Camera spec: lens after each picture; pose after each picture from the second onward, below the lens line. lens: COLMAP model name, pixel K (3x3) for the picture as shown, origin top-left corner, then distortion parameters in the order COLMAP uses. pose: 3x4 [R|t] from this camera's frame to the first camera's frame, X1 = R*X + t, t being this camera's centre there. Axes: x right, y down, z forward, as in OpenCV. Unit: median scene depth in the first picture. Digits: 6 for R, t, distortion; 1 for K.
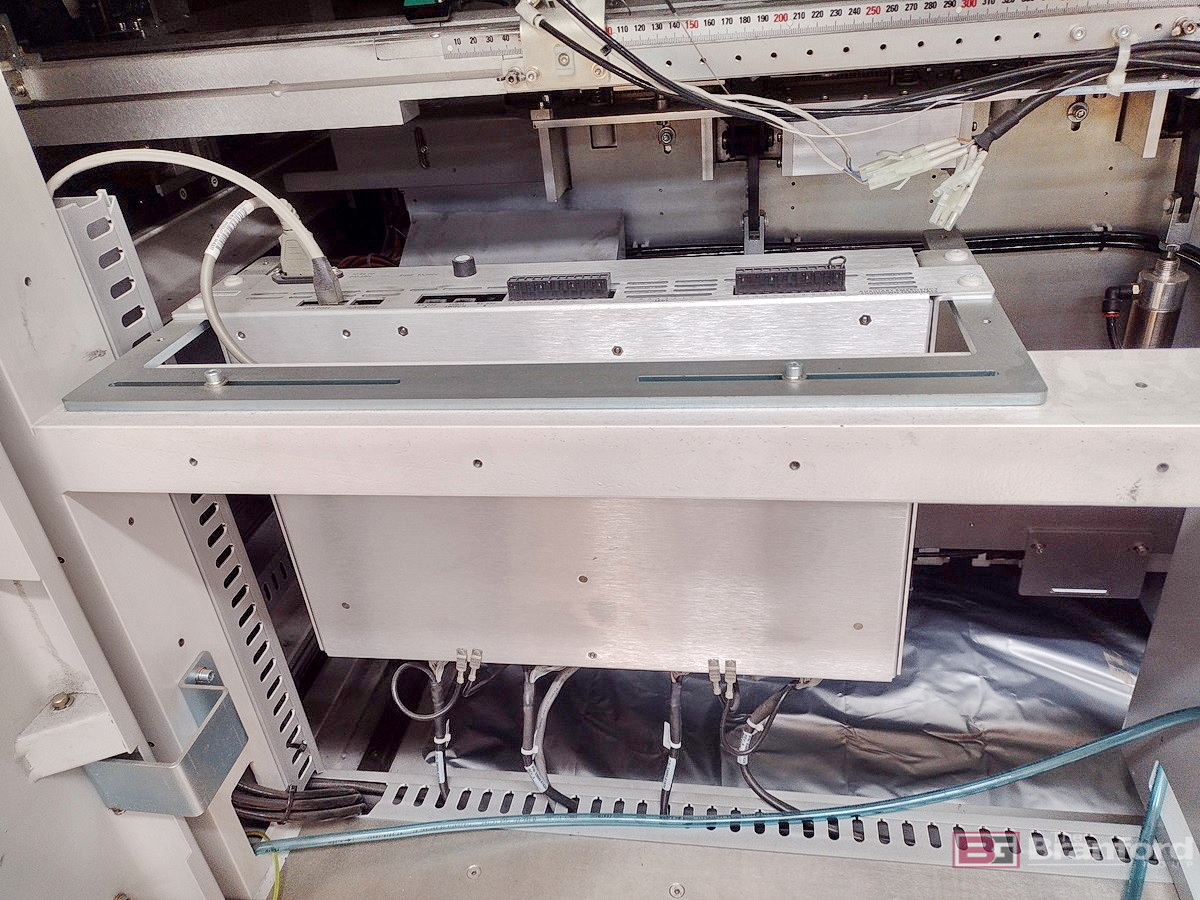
lens RADIAL K [[924.7, 0, 601.1], [0, 924.7, 457.7], [0, 0, 1]] dist [0.049776, -0.042380]
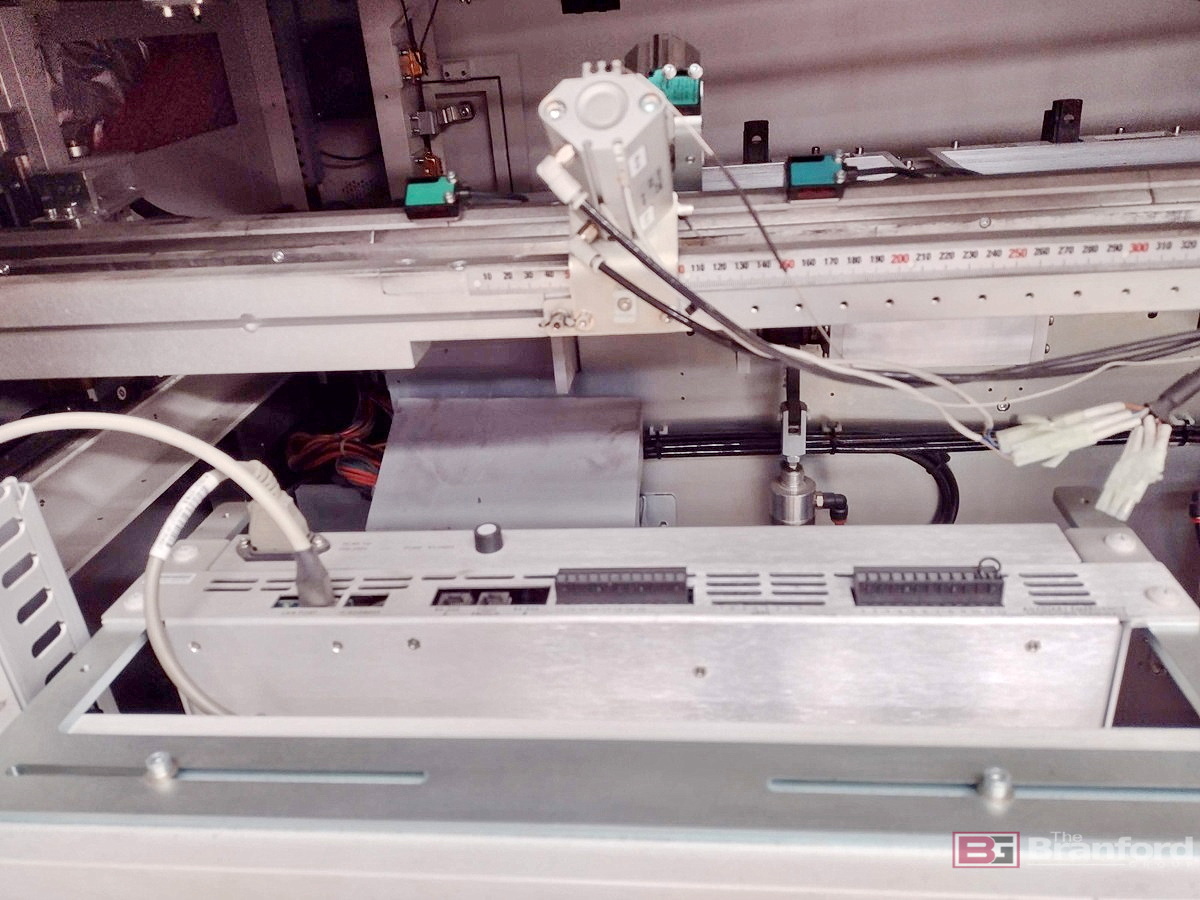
lens RADIAL K [[924.7, 0, 600.4], [0, 924.7, 446.8], [0, 0, 1]] dist [0.049776, -0.042380]
pose [[0.998131, -0.011910, 0.059938, -0.105715], [0.016930, 0.996326, -0.083954, -0.231948], [-0.058718, 0.084811, 0.994665, 0.220894]]
